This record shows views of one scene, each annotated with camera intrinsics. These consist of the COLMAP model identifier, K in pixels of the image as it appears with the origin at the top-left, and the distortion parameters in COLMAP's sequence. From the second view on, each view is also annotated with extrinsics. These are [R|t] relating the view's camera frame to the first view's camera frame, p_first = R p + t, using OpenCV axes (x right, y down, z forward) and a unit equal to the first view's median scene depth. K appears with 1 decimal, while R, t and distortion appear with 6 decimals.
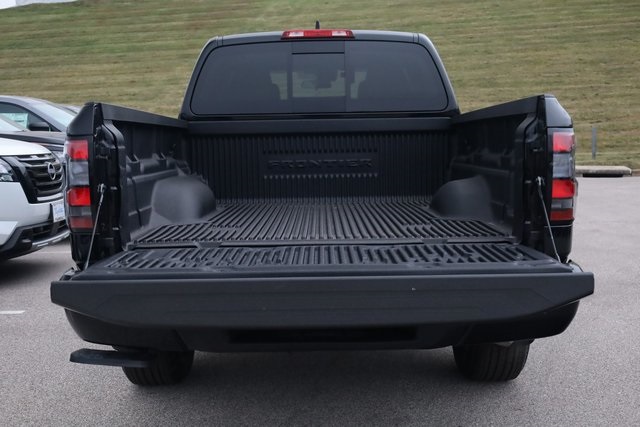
lens RADIAL K [[883.3, 0, 320.2], [0, 883.3, 214.3], [0, 0, 1]] dist [0.034402, 0.000000]
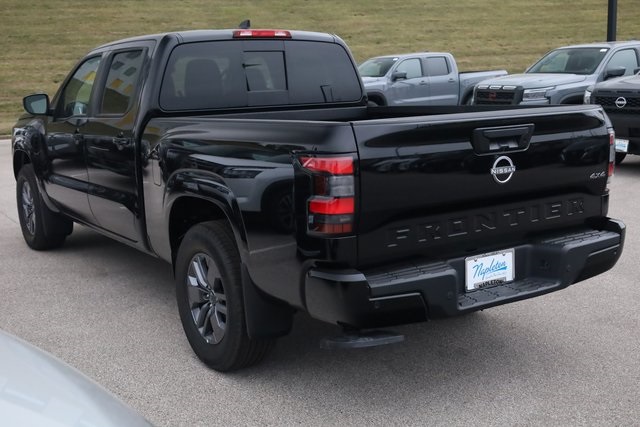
lens RADIAL K [[883.3, 0, 319.9], [0, 883.3, 210.3], [0, 0, 1]] dist [0.034402, 0.000000]
pose [[0.845222, -0.086505, 0.527367, -0.101465], [0.058609, 0.995864, 0.069420, -0.010756], [-0.531191, -0.027767, 0.846797, 0.004505]]
